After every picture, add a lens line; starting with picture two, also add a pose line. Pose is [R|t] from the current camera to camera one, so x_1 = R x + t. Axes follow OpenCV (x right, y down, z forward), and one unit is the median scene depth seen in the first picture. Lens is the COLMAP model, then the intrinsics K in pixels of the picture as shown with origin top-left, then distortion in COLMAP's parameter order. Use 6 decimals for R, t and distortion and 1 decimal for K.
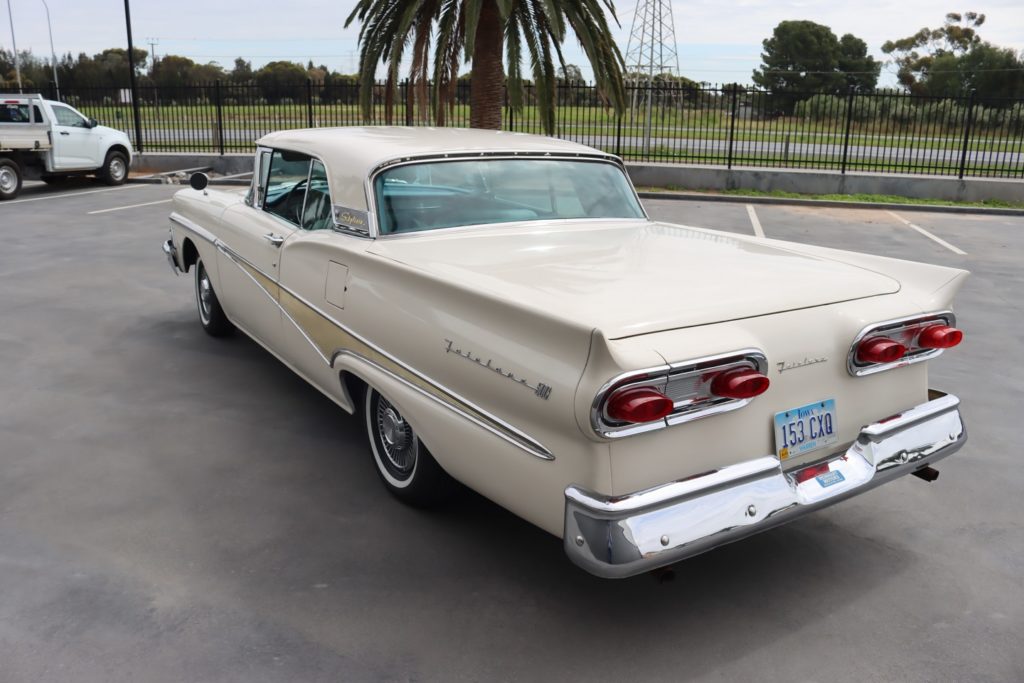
lens RADIAL K [[828.3, 0, 511.4], [0, 828.3, 346.8], [0, 0, 1]] dist [-0.086276, 0.029590]
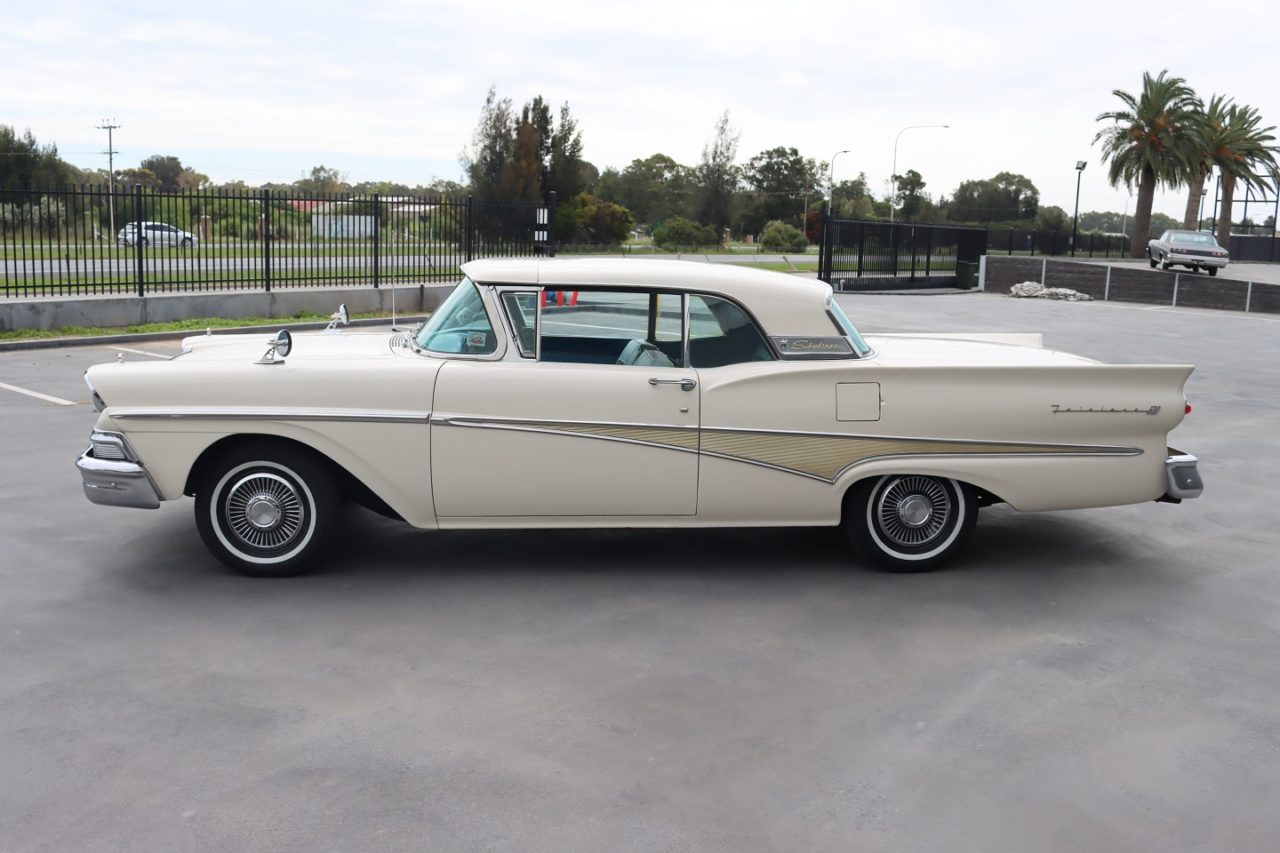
lens RADIAL K [[1216.9, 0, 639.8], [0, 1216.9, 437.6], [0, 0, 1]] dist [-0.098347, 0.000000]
pose [[0.447257, -0.157524, 0.880424, -0.389631], [0.235846, 0.970300, 0.053794, -0.038893], [-0.862750, 0.183585, 0.471125, 0.114686]]
